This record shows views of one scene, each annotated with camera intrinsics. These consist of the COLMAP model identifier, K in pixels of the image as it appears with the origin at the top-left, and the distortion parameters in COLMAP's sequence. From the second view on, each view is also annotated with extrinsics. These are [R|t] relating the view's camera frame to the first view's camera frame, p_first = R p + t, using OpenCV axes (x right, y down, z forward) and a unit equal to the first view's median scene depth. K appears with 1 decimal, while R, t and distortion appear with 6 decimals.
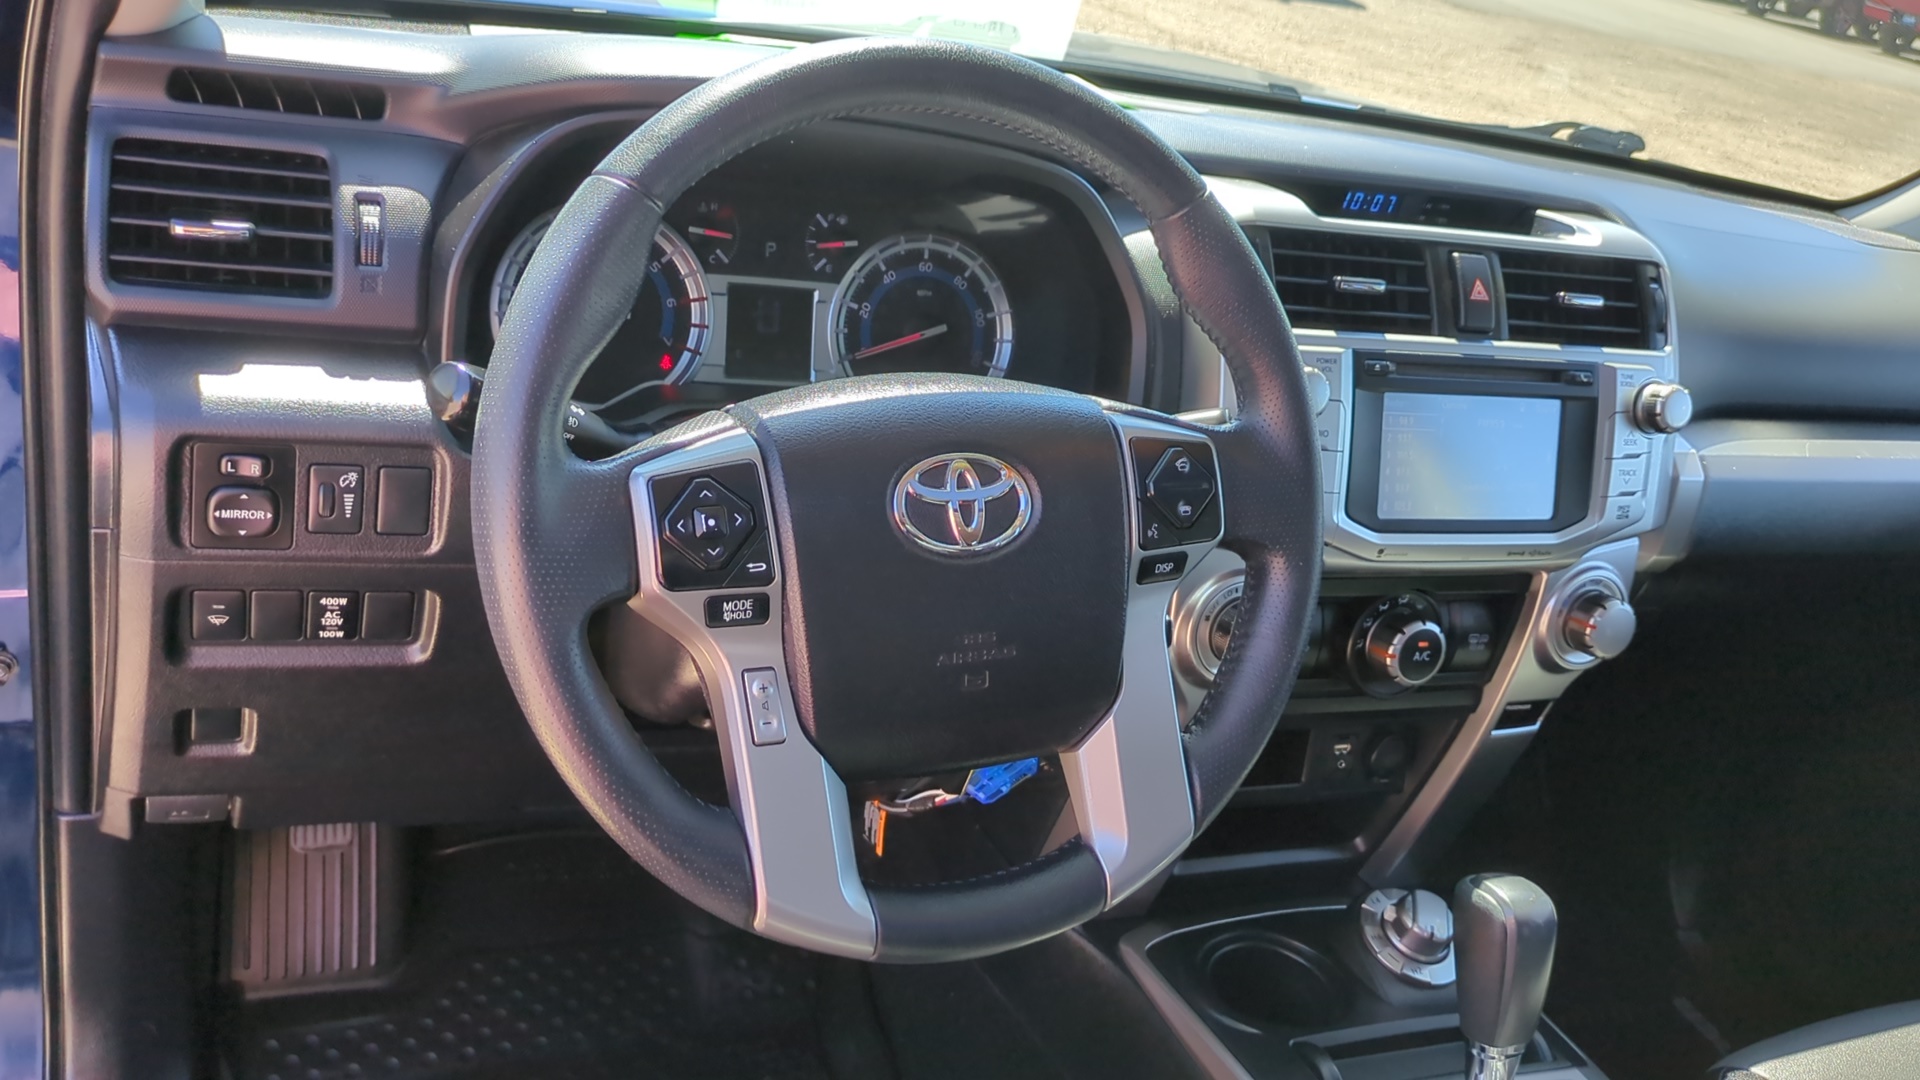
lens RADIAL K [[1632.3, 0, 978.2], [0, 1632.3, 533.7], [0, 0, 1]] dist [0.035631, -0.022846]
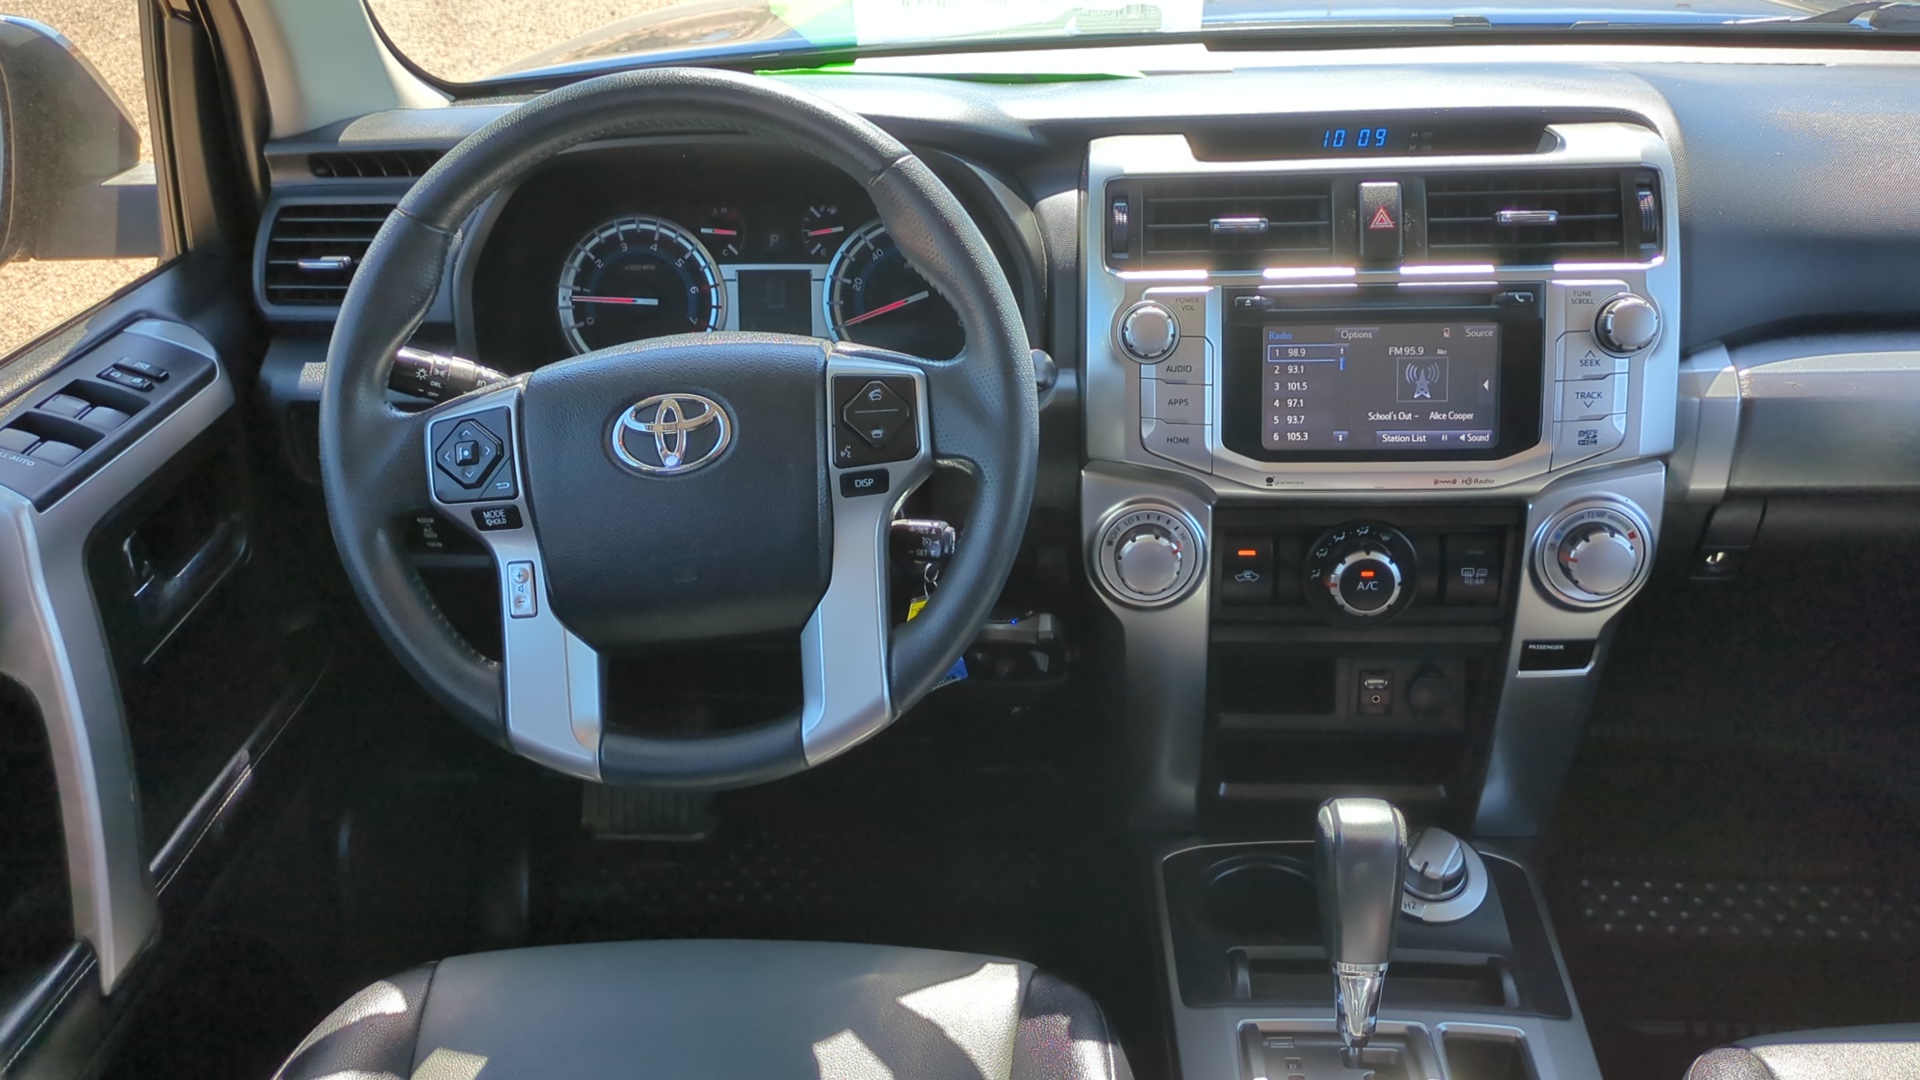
lens RADIAL K [[1629.0, 0, 973.5], [0, 1629.0, 529.3], [0, 0, 1]] dist [0.058487, -0.059500]
pose [[0.870408, -0.000436, -0.492331, 0.619719], [0.001895, 0.999995, 0.002464, 0.041385], [0.492328, -0.003078, 0.870404, 0.005085]]
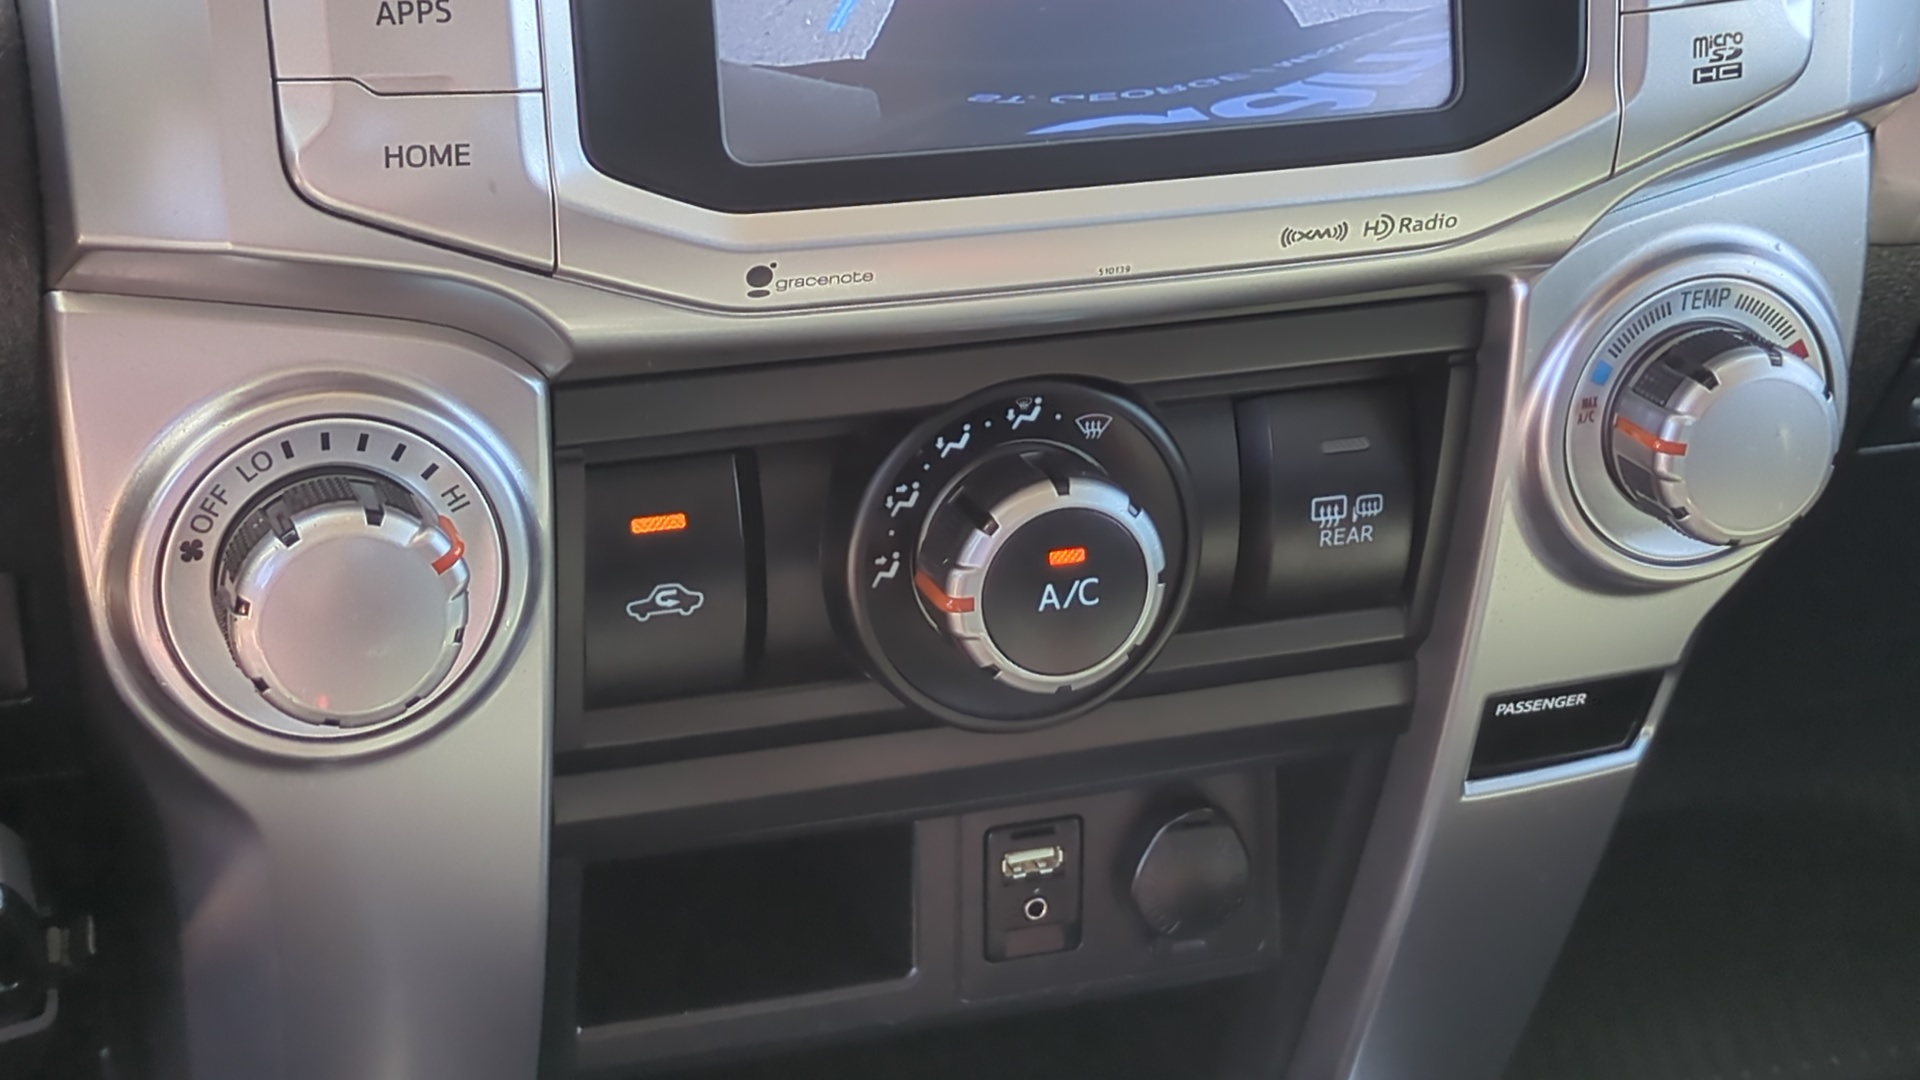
lens RADIAL K [[3263.7, 0, 994.7], [0, 3263.7, 531.3], [0, 0, 1]] dist [0.110195, -0.496642]
pose [[0.988598, -0.076579, -0.129652, 0.376488], [0.088025, 0.992487, 0.084978, 0.011084], [0.122171, -0.095422, 0.987911, 0.442439]]
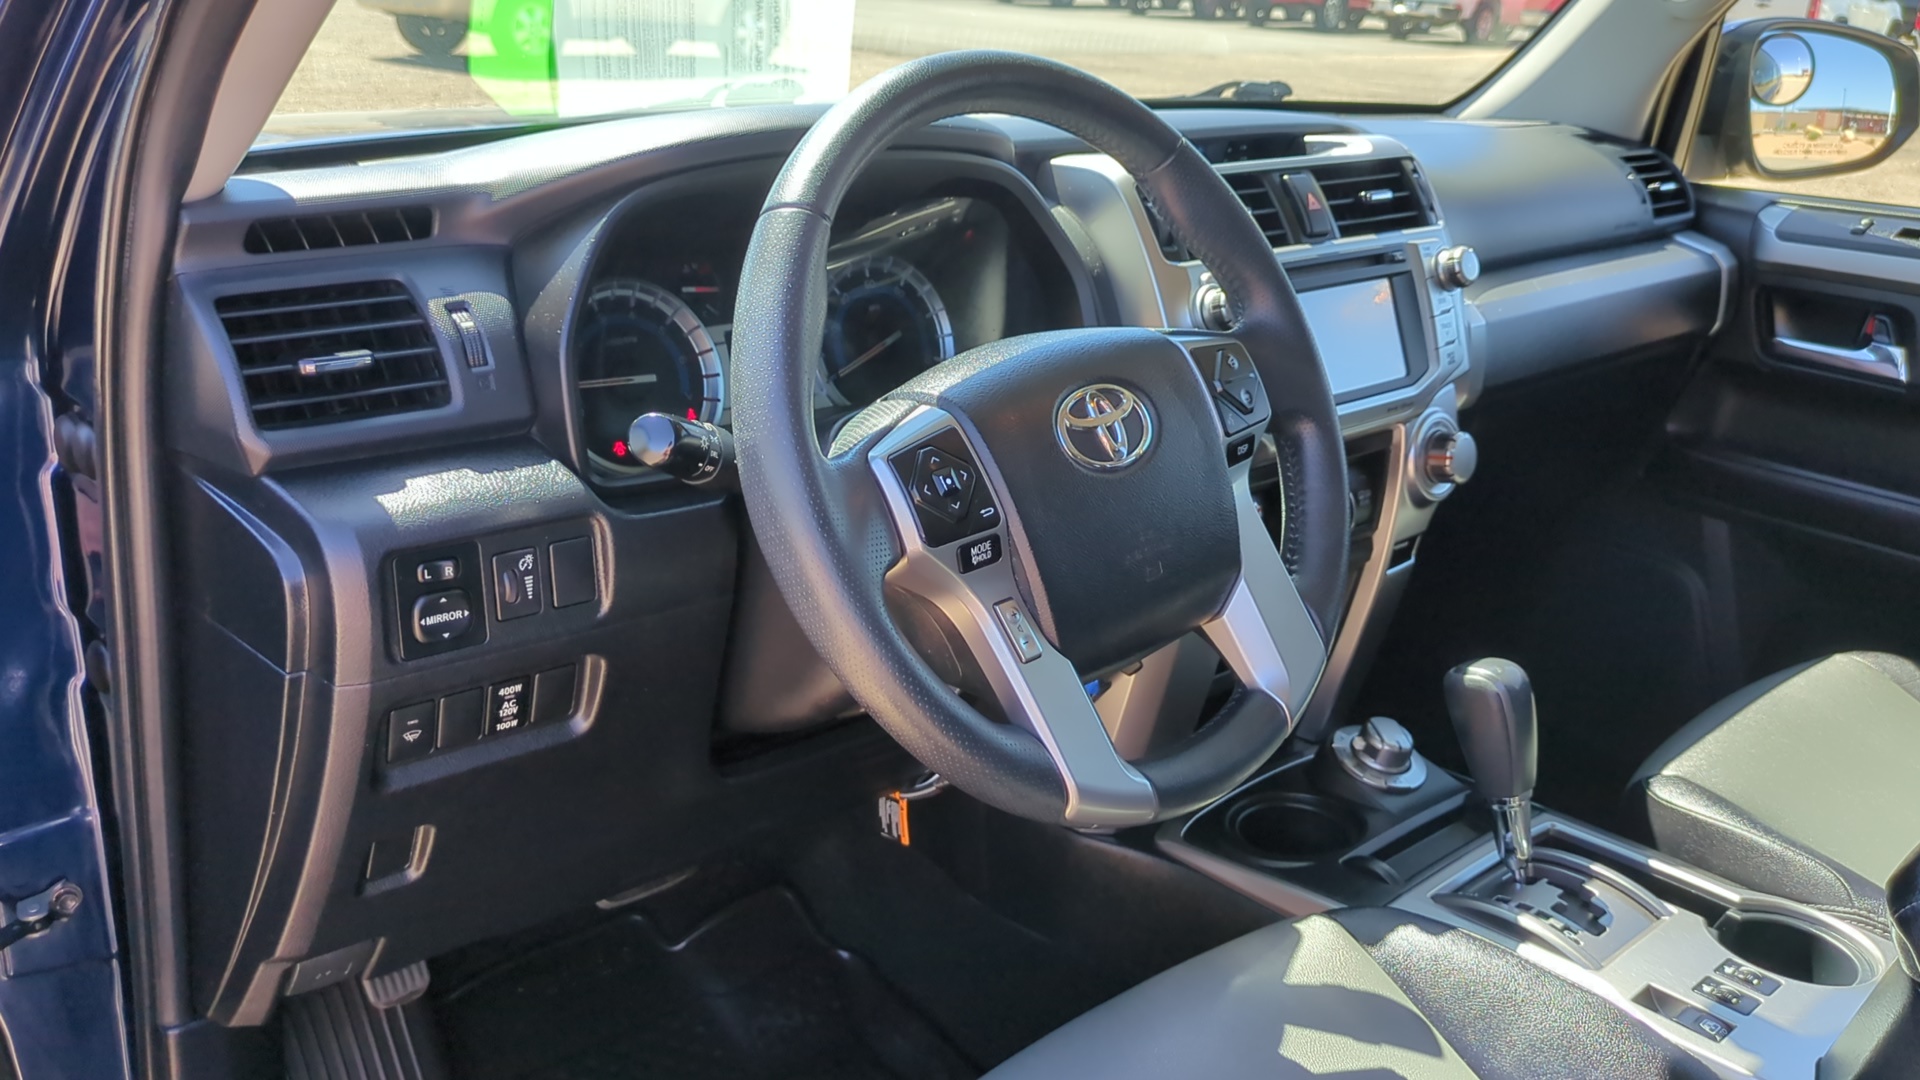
lens RADIAL K [[1632.3, 0, 978.2], [0, 1632.3, 533.7], [0, 0, 1]] dist [0.035631, -0.022846]
pose [[0.928825, -0.259537, 0.264433, -0.318875], [0.271572, 0.962373, -0.009346, 0.031359], [-0.252057, 0.080493, 0.964359, -0.074602]]
